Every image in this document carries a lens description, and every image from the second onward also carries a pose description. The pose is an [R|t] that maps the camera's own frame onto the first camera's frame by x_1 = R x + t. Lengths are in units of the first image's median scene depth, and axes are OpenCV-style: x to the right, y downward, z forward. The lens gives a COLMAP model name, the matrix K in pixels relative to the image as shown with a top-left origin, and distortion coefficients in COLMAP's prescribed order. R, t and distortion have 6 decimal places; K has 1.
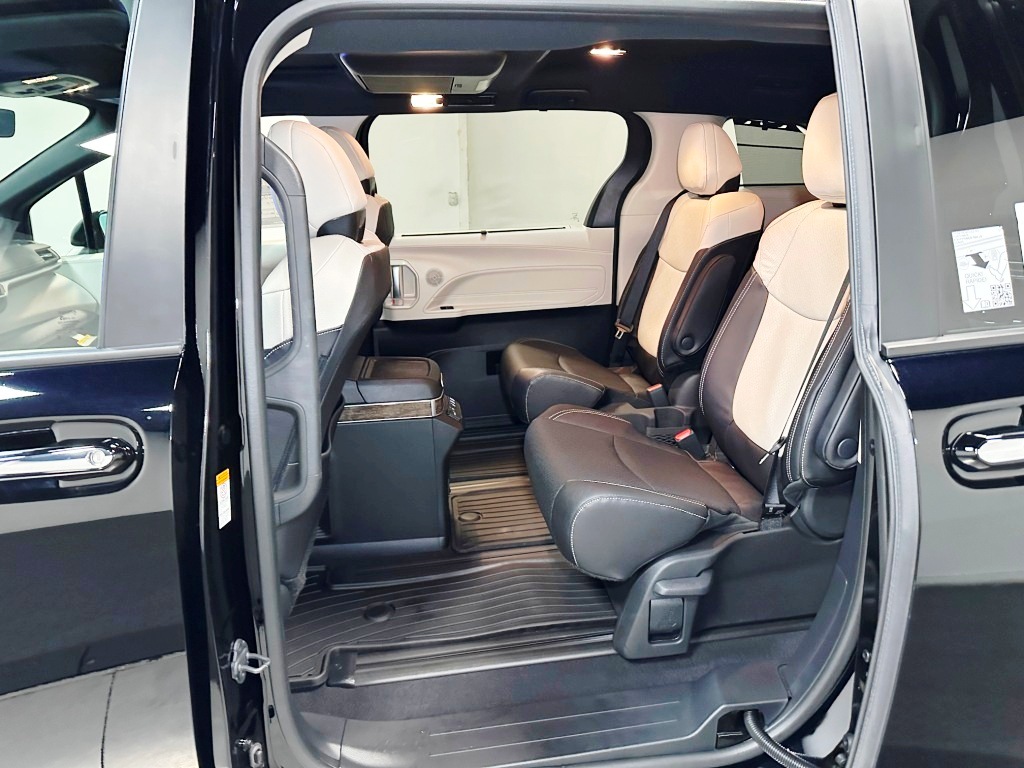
lens RADIAL K [[707.1, 0, 512.0], [0, 707.1, 384.0], [0, 0, 1]] dist [0.085062, -0.128685]
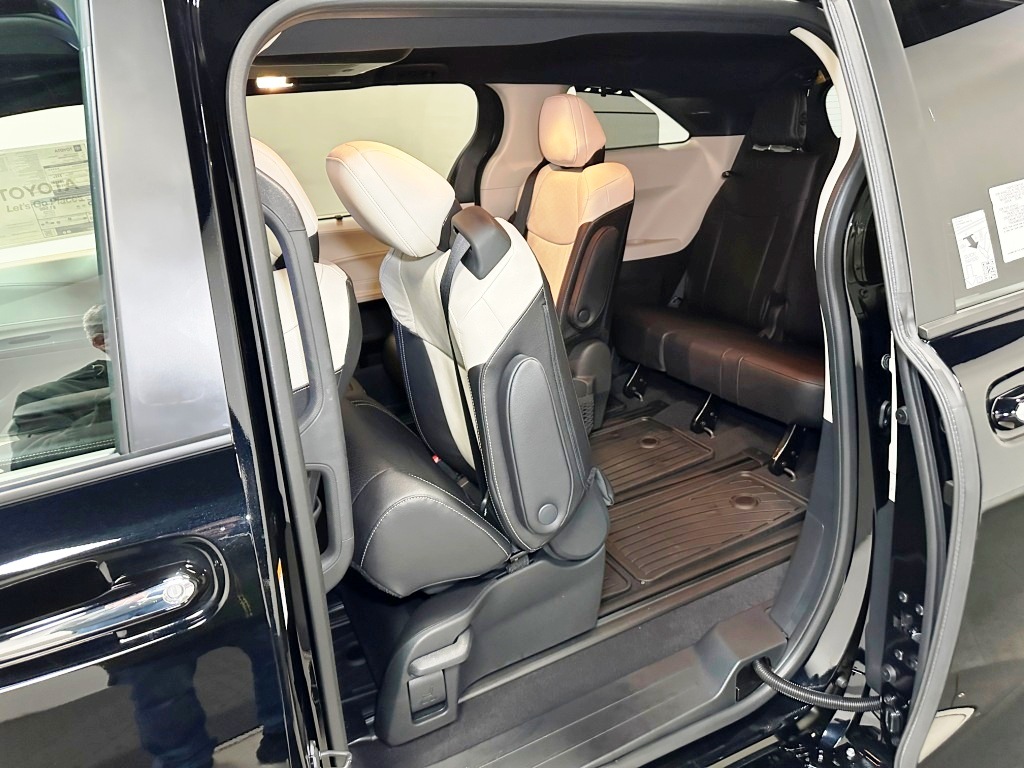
lens RADIAL K [[707.1, 0, 512.0], [0, 707.1, 384.0], [0, 0, 1]] dist [0.085062, -0.128685]
pose [[0.946293, -0.152760, 0.284947, -0.161823], [0.135454, 0.987580, 0.079606, -0.056881], [-0.293569, -0.036733, 0.955232, 0.049615]]
